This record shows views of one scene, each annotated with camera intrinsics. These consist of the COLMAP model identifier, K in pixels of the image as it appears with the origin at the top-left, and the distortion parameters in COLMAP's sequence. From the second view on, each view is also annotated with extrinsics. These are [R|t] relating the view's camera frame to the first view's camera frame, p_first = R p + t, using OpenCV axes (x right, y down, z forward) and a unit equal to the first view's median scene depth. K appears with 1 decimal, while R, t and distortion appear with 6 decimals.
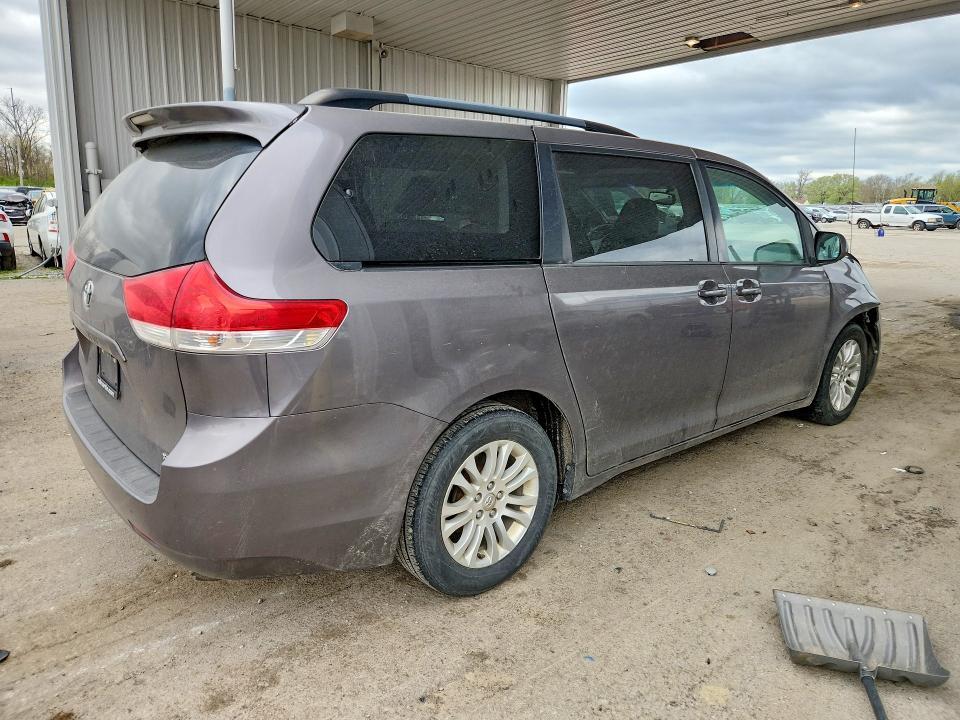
lens RADIAL K [[706.2, 0, 480.0], [0, 706.2, 360.0], [0, 0, 1]] dist [0.005519, 0.000330]
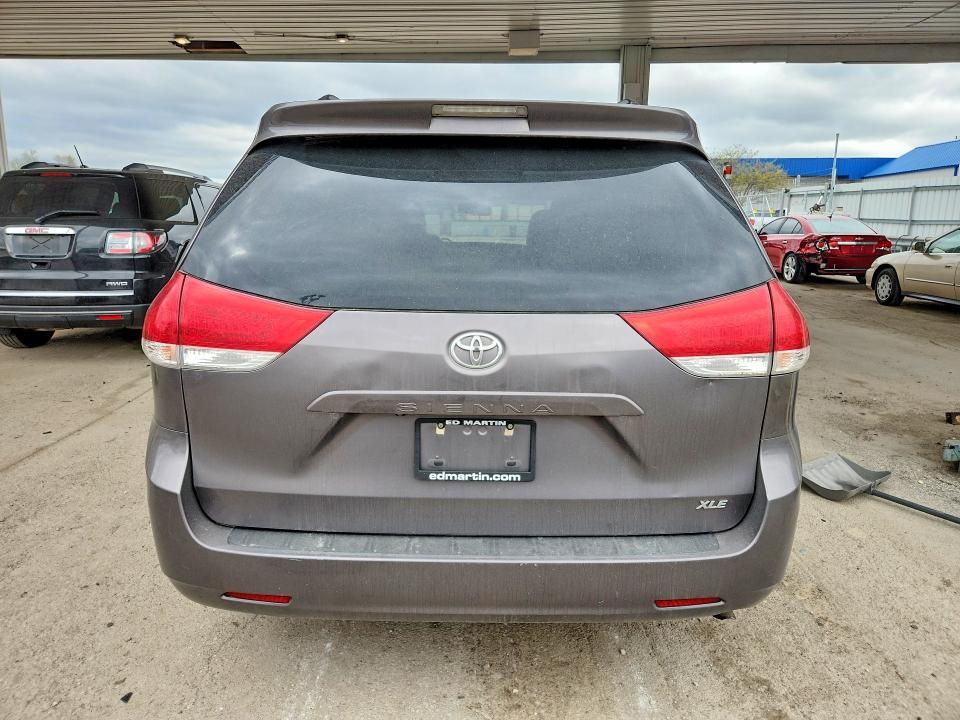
lens RADIAL K [[706.2, 0, 480.0], [0, 706.2, 360.0], [0, 0, 1]] dist [0.005519, 0.000330]
pose [[0.588747, -0.155433, 0.793232, -0.301479], [0.165519, 0.983726, 0.069910, -0.031654], [-0.791189, 0.090135, 0.604892, 0.160954]]
